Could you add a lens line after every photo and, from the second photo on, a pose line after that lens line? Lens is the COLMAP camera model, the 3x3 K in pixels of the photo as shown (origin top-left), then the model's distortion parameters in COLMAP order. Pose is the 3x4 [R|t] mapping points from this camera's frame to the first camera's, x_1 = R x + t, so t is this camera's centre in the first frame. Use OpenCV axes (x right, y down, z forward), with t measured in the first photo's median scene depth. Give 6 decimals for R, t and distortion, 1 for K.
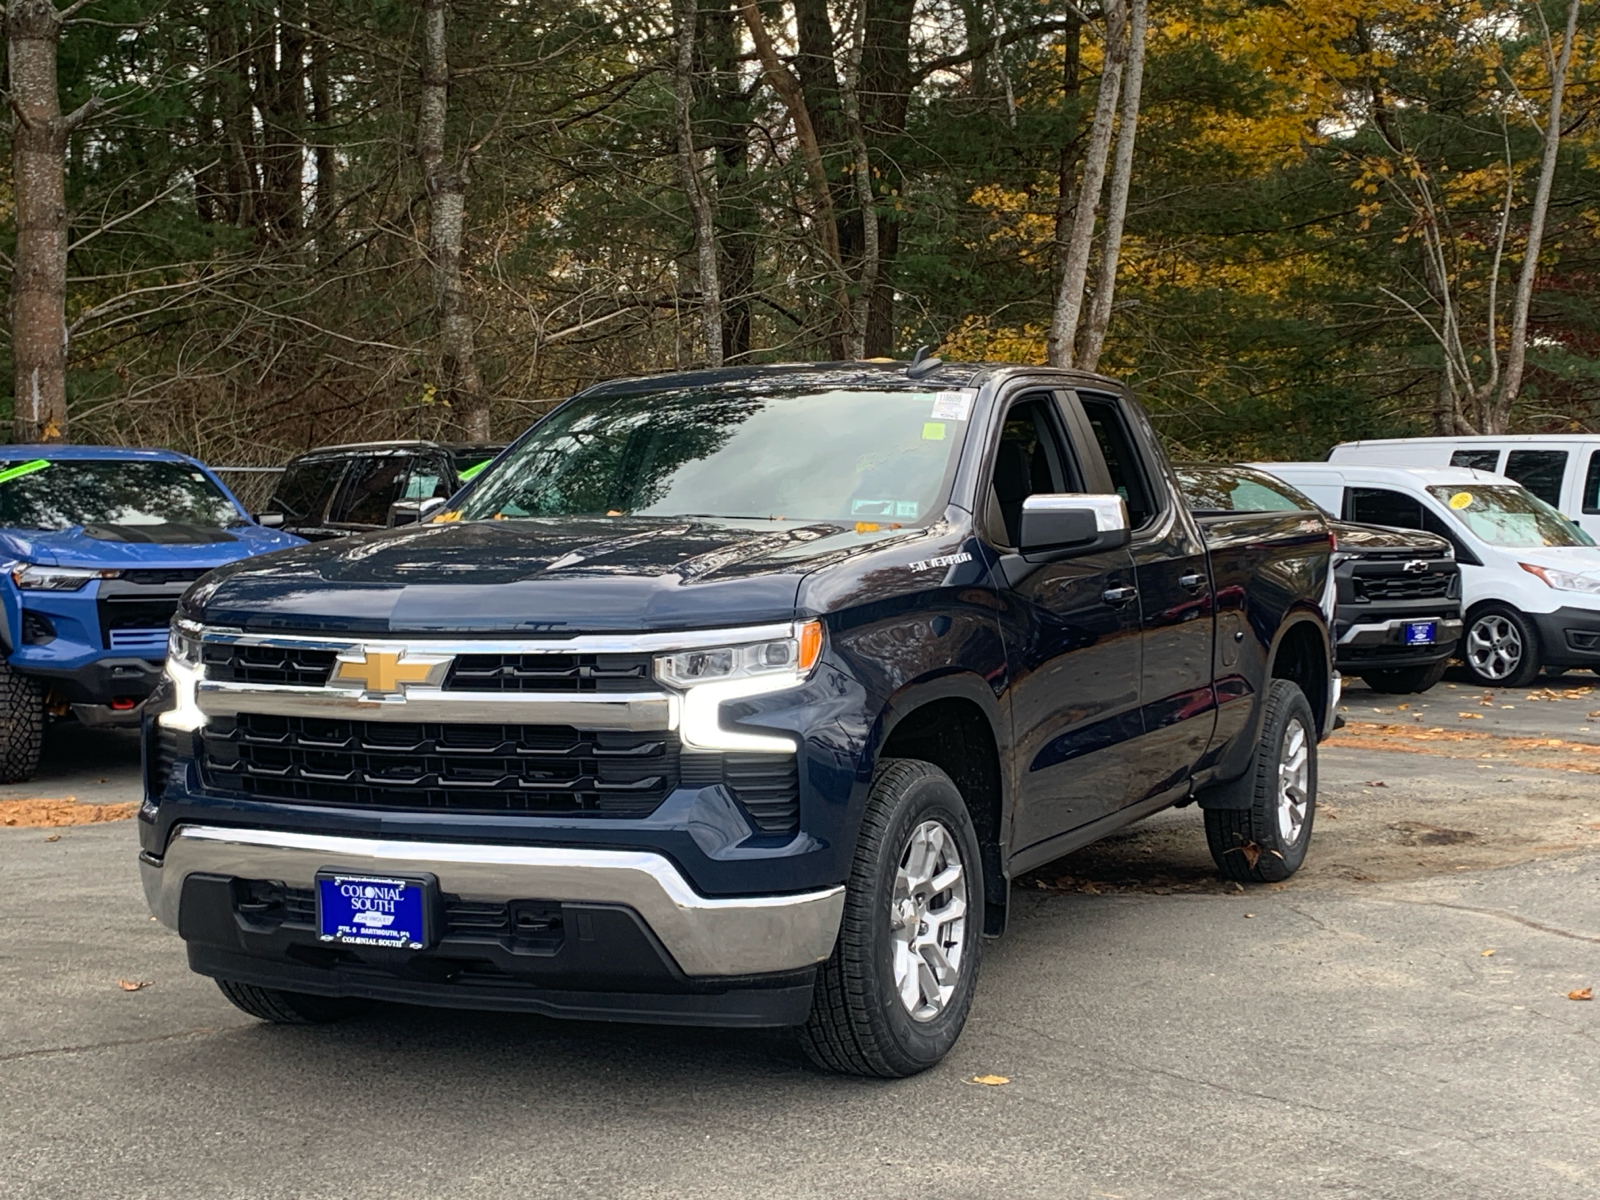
lens RADIAL K [[2380.4, 0, 800.4], [0, 2380.4, 556.6], [0, 0, 1]] dist [0.081416, -0.028685]
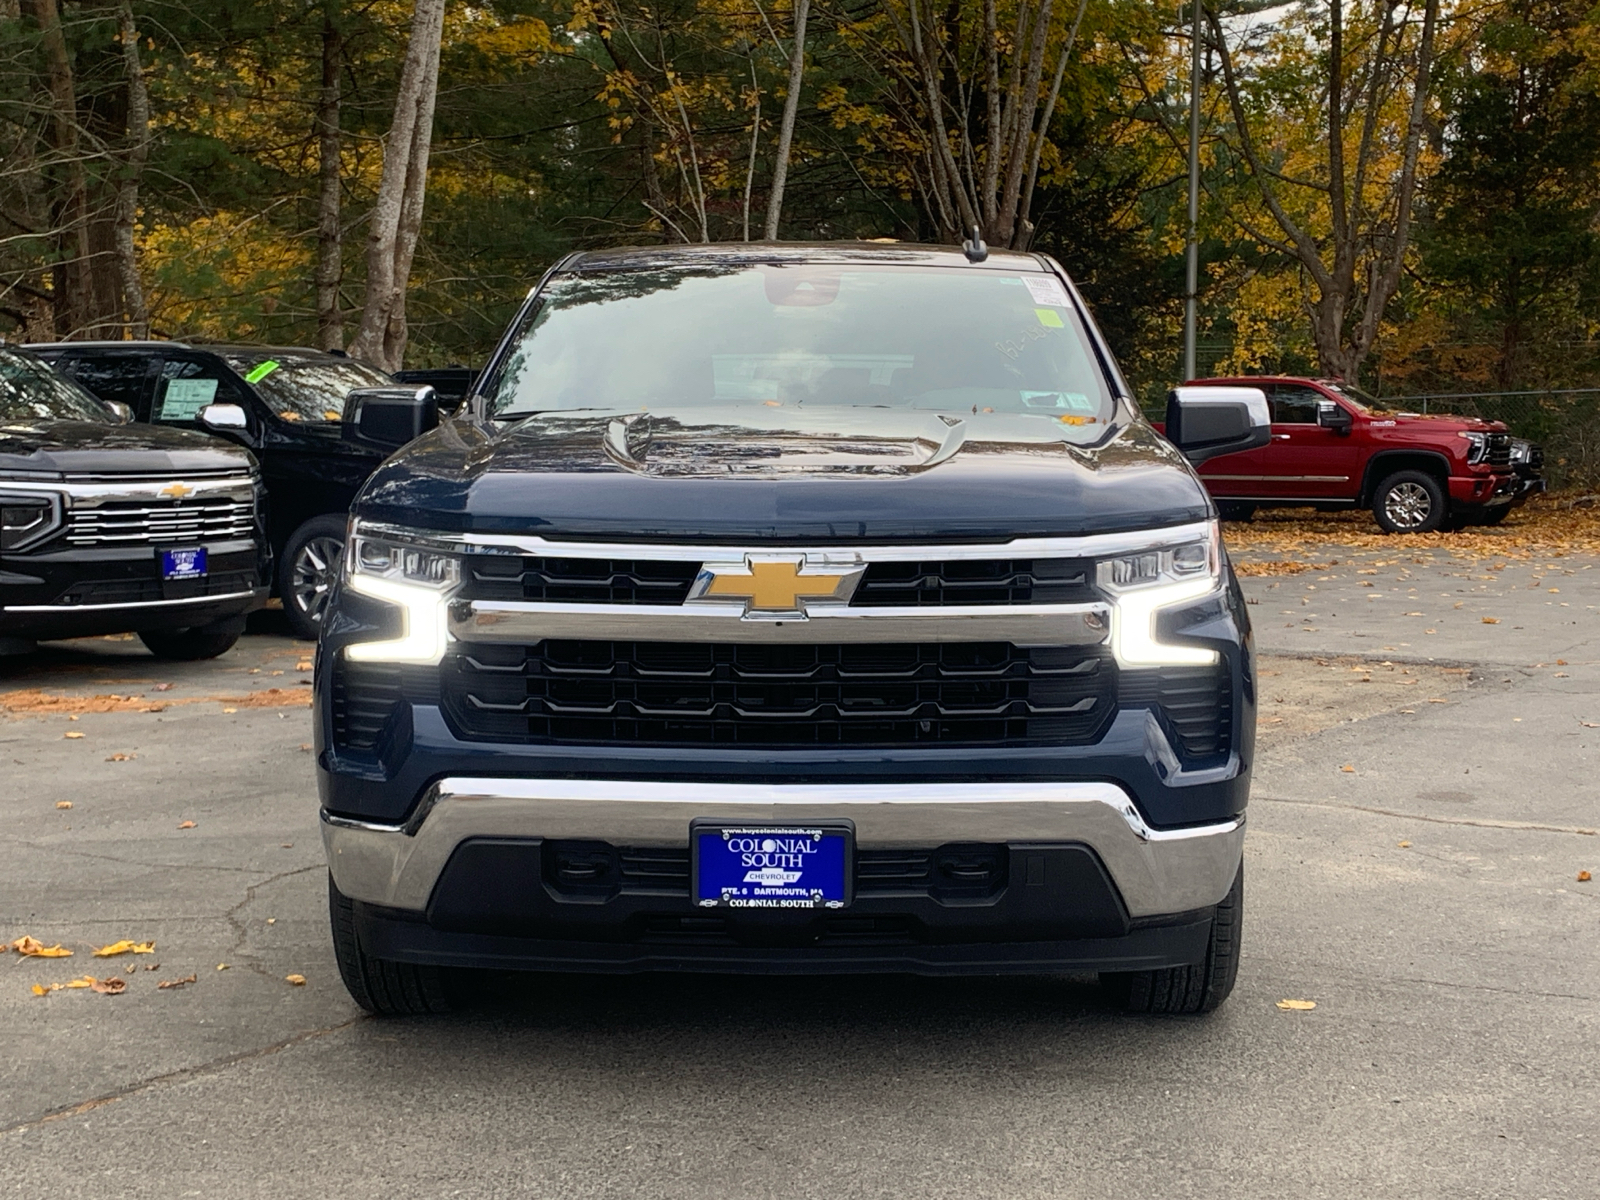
lens RADIAL K [[2392.1, 0, 800.0], [0, 2392.1, 600.0], [0, 0, 1]] dist [0.137790, -0.420501]
pose [[0.914215, -0.021610, 0.404653, -0.509123], [0.000646, 0.998654, 0.051872, 0.009798], [-0.405229, -0.047161, 0.912998, 0.226138]]
